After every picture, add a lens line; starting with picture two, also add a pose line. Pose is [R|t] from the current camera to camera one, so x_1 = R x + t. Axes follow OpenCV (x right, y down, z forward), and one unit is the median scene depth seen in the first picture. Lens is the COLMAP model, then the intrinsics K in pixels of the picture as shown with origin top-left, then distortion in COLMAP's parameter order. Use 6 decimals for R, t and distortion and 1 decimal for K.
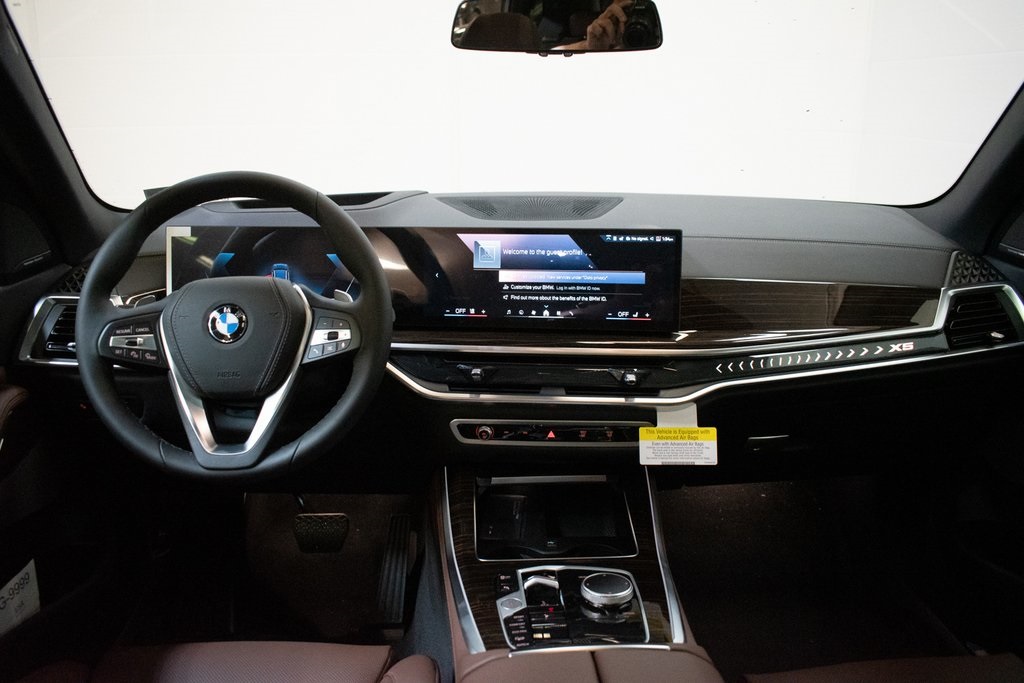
lens RADIAL K [[746.4, 0, 512.4], [0, 746.4, 339.1], [0, 0, 1]] dist [-0.027814, -0.001857]
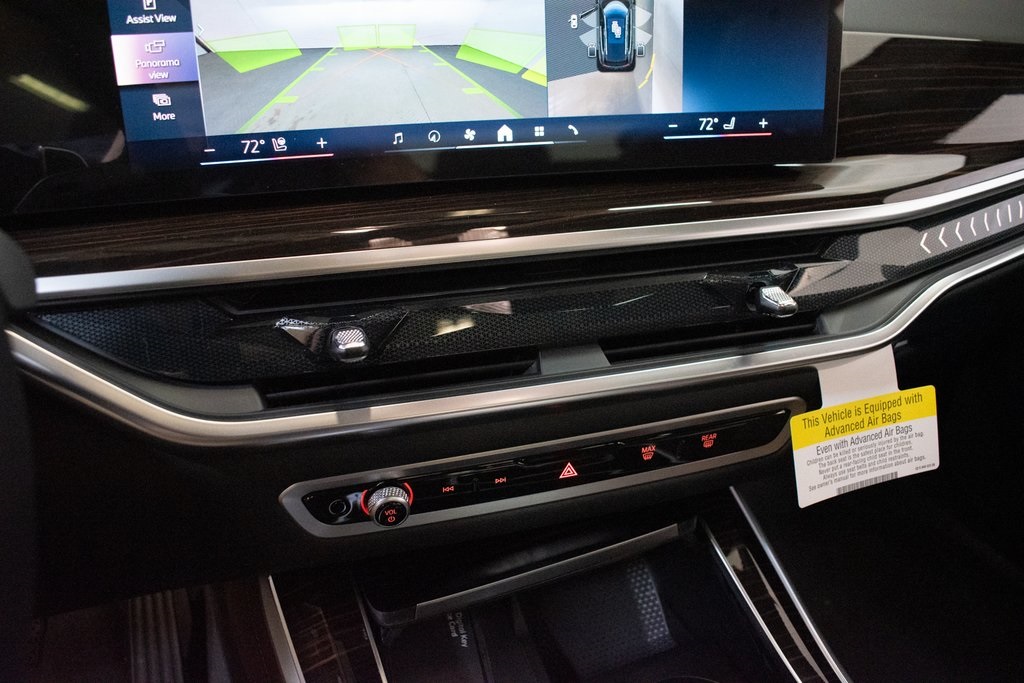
lens RADIAL K [[746.4, 0, 513.6], [0, 746.4, 347.2], [0, 0, 1]] dist [-0.027814, -0.001857]
pose [[0.933201, -0.151835, 0.325702, -0.086216], [0.079099, 0.970914, 0.225987, -0.017075], [-0.350542, -0.185128, 0.918068, 0.698206]]
